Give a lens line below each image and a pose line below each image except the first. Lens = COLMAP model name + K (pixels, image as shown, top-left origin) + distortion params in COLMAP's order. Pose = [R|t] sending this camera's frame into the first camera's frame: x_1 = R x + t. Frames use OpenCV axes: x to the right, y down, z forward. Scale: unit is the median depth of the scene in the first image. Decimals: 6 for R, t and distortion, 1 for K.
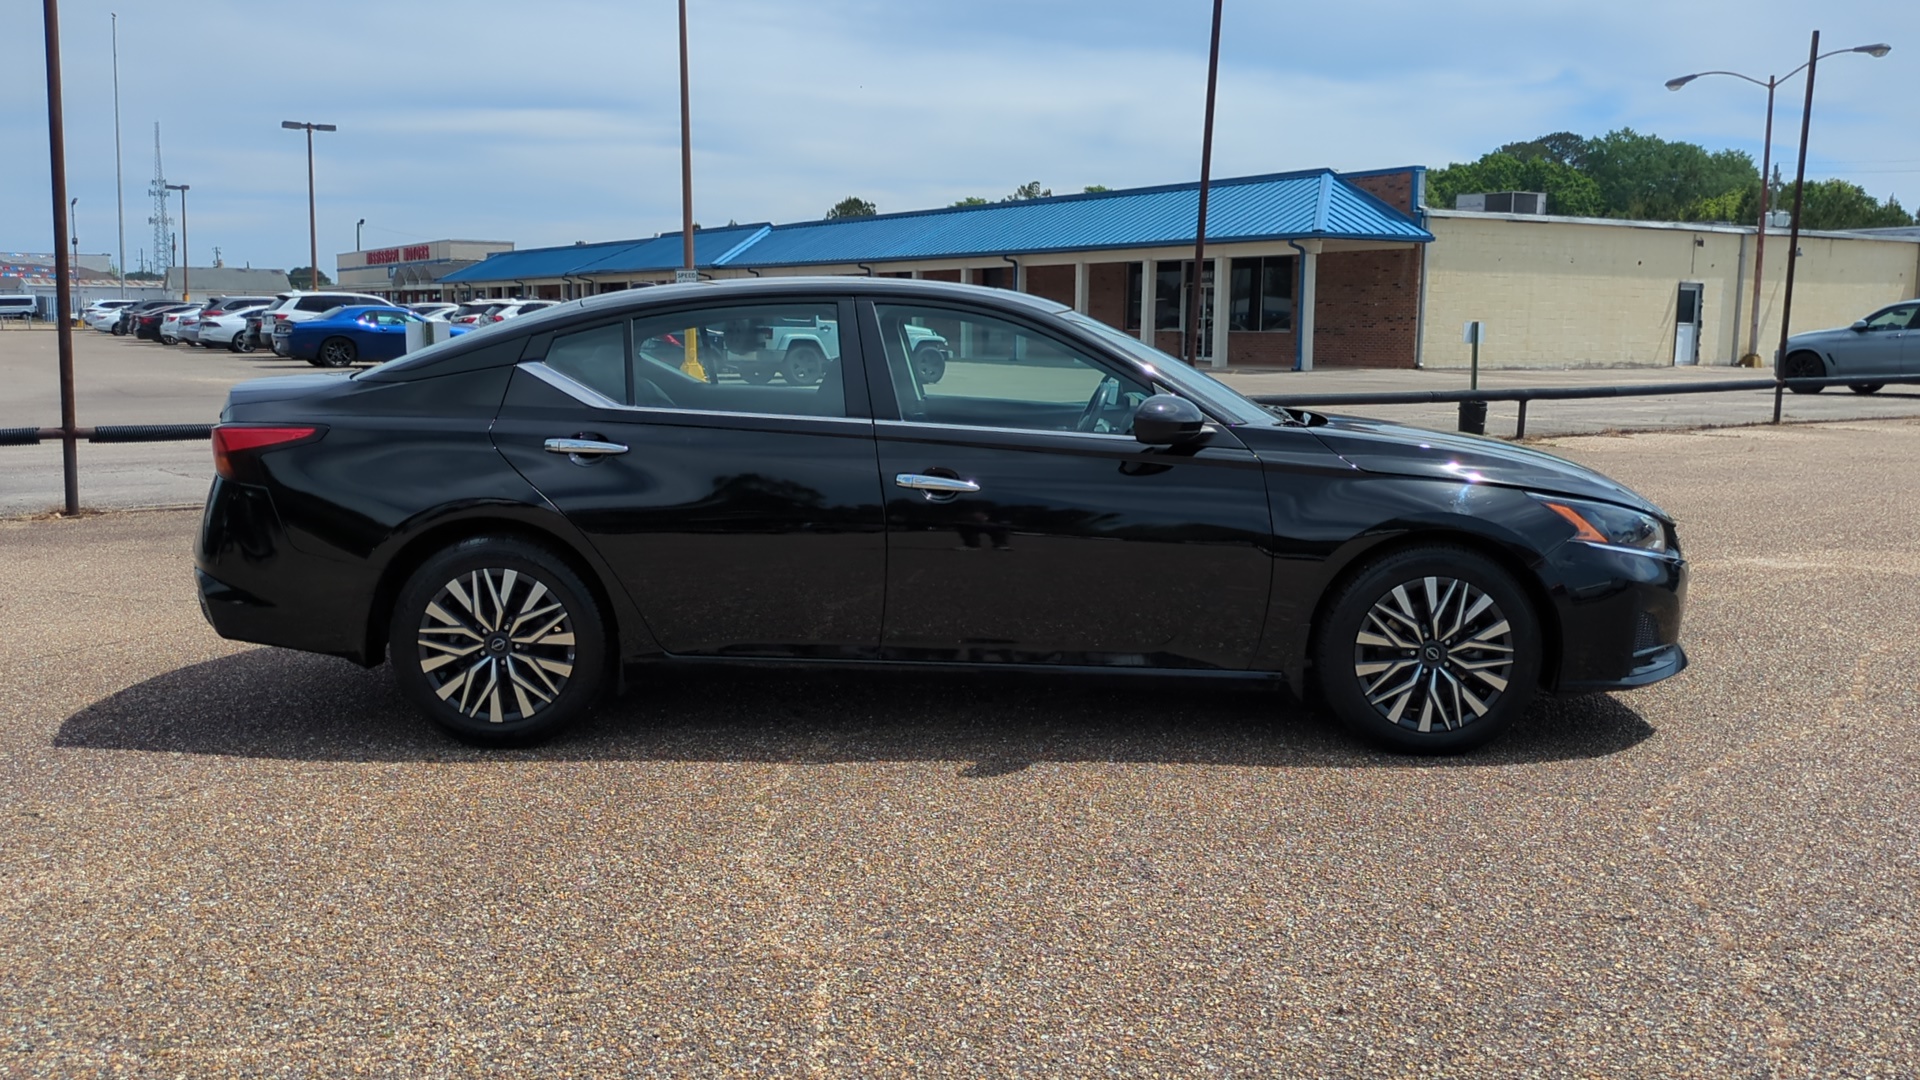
lens RADIAL K [[1649.5, 0, 960.0], [0, 1649.5, 540.0], [0, 0, 1]] dist [0.025810, -0.019763]
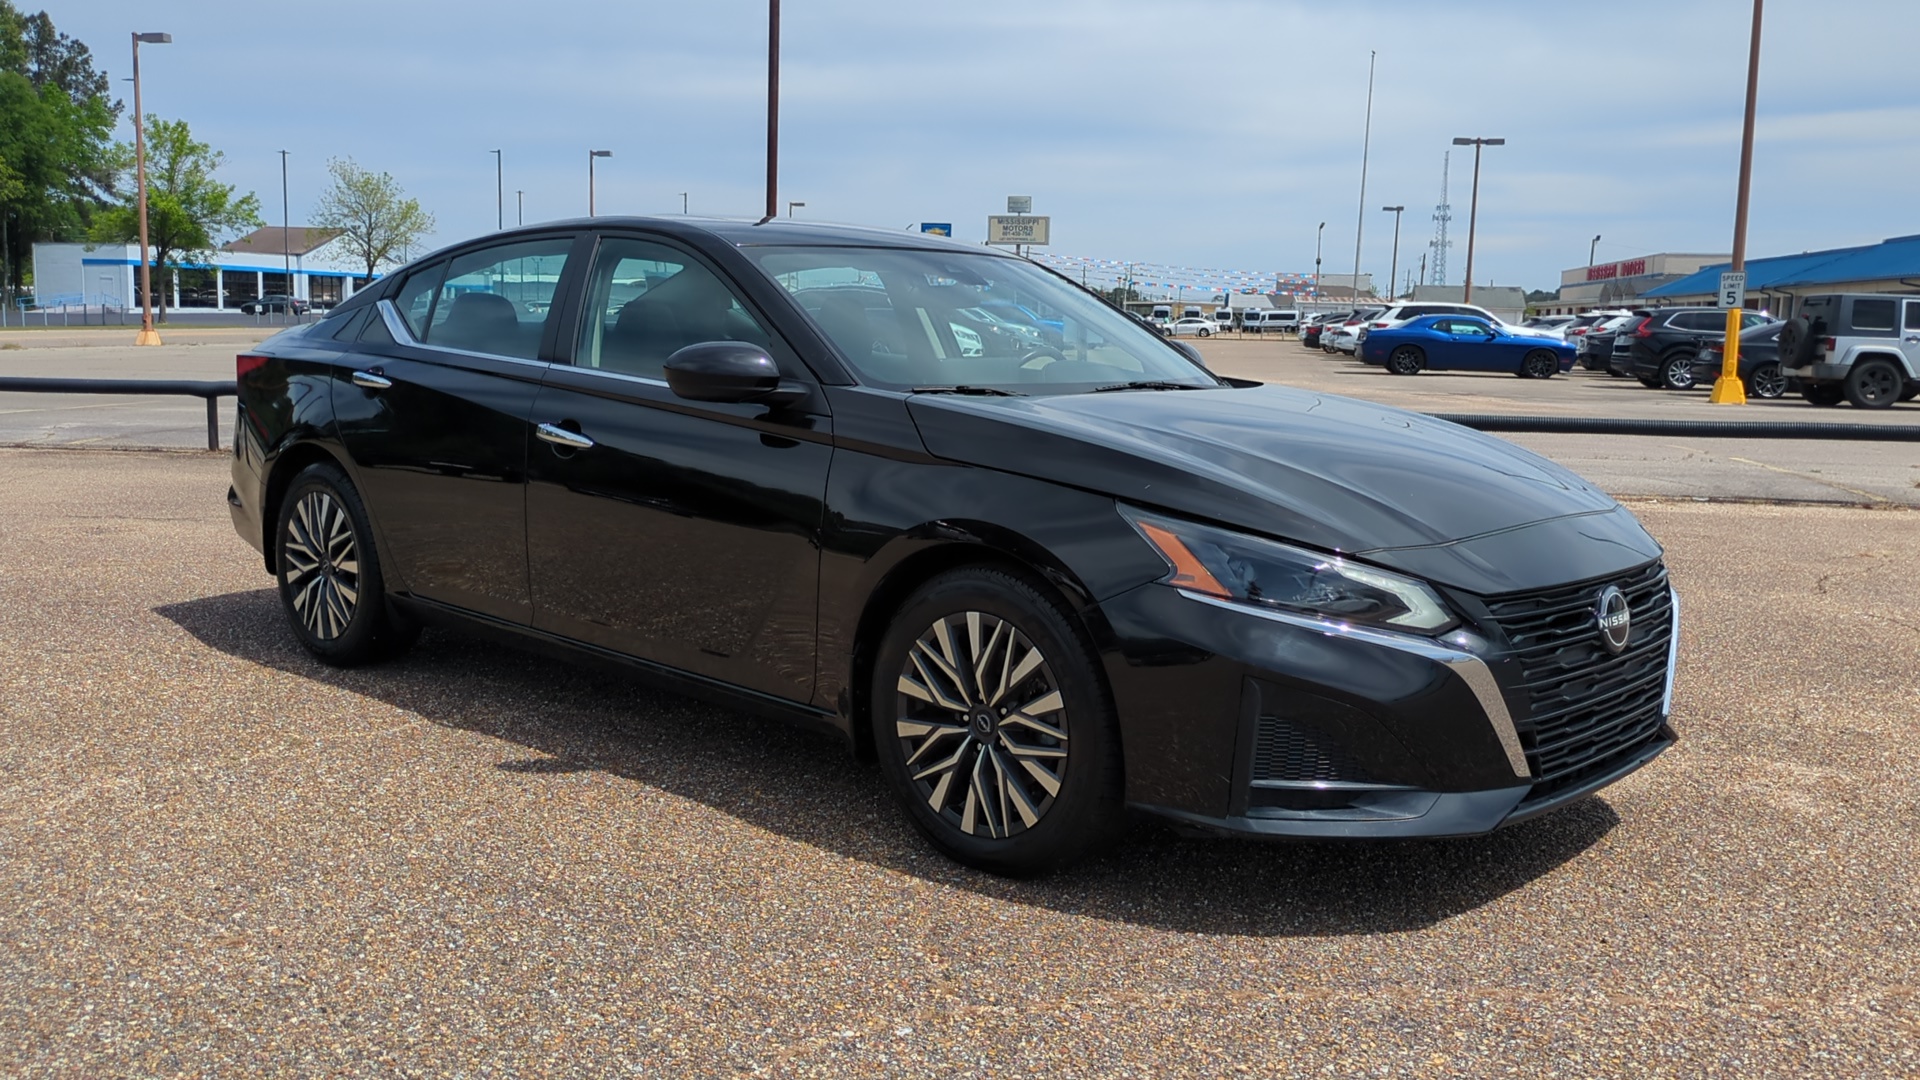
lens RADIAL K [[1649.5, 0, 960.0], [0, 1649.5, 540.0], [0, 0, 1]] dist [0.025810, -0.019763]
pose [[0.747117, 0.098026, -0.657425, 0.720174], [-0.105484, 0.994017, 0.028338, -0.025840], [0.656269, 0.048176, 0.752987, 0.467479]]
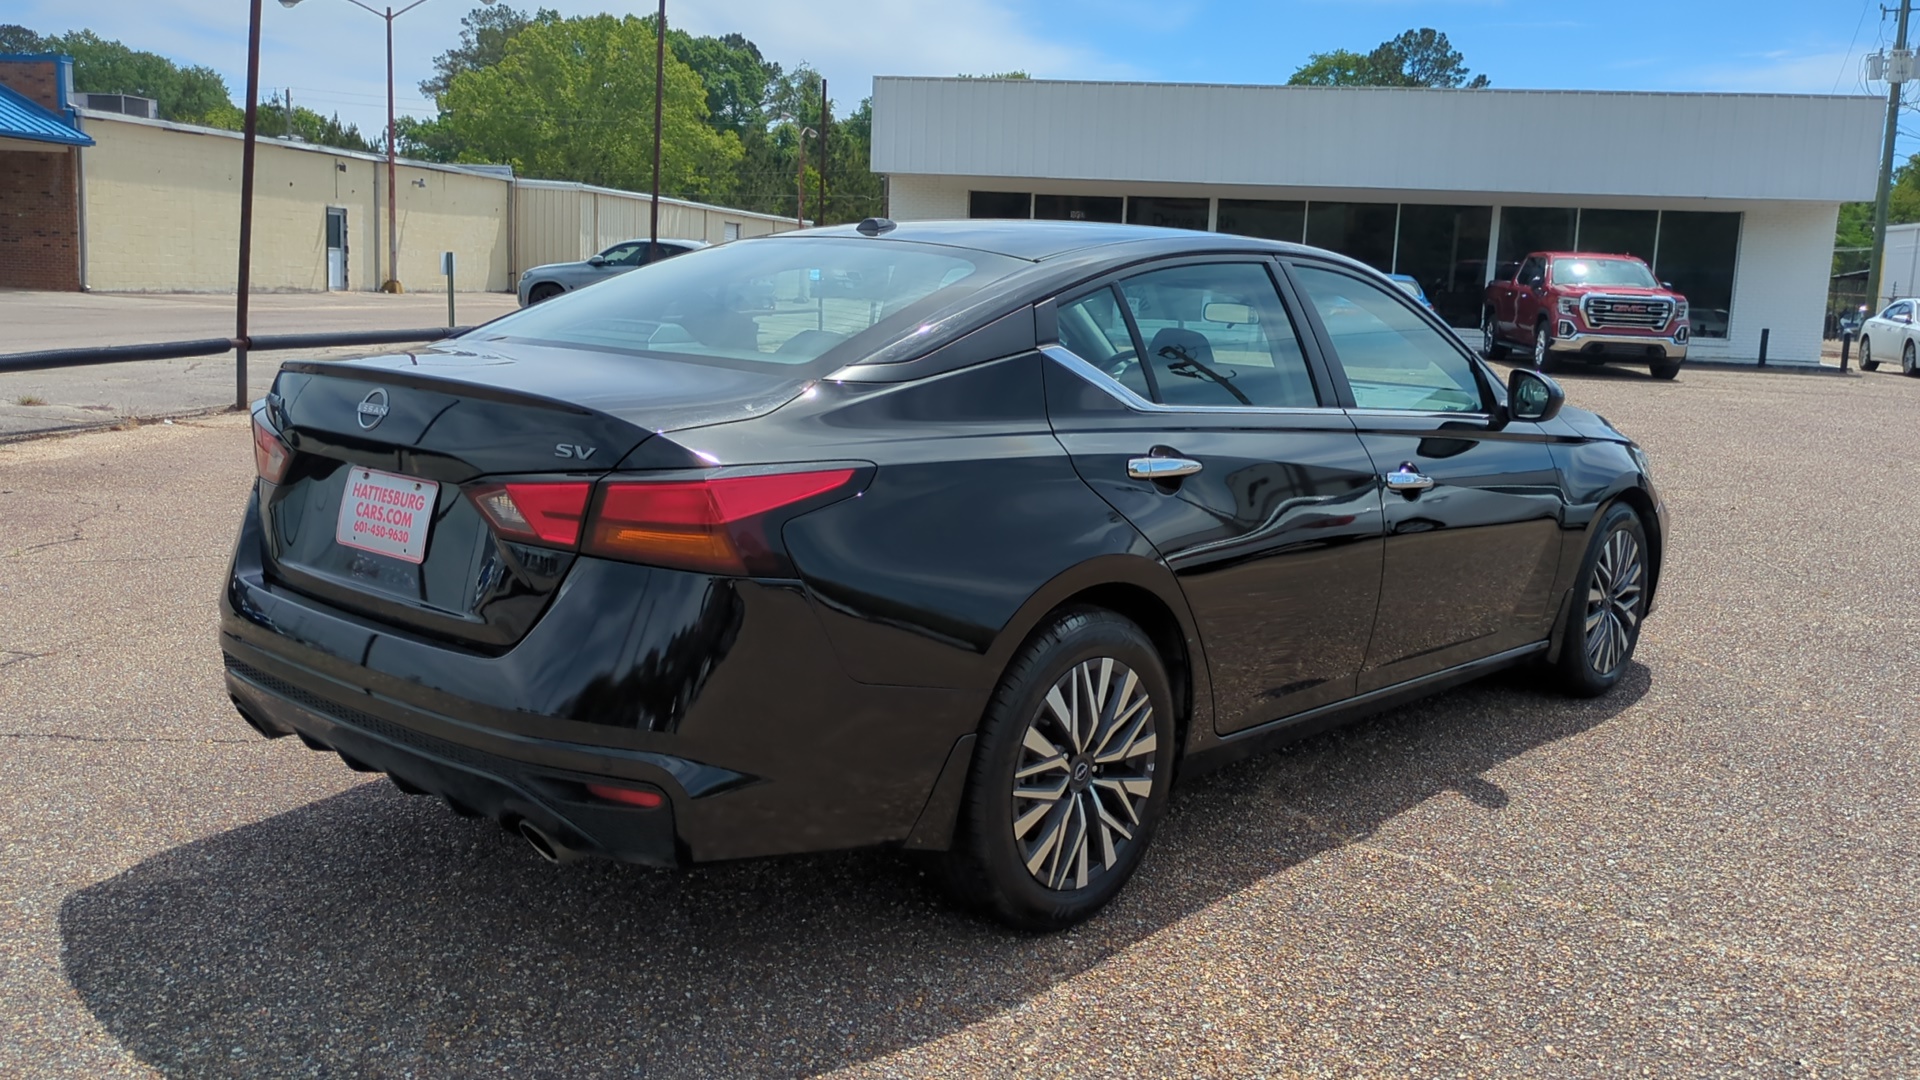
lens RADIAL K [[1649.5, 0, 960.0], [0, 1649.5, 540.0], [0, 0, 1]] dist [0.025810, -0.019763]
pose [[0.653727, -0.102163, 0.749802, -0.800104], [0.066328, 0.994767, 0.077711, -0.084461], [-0.753818, -0.001069, 0.657083, 0.600523]]
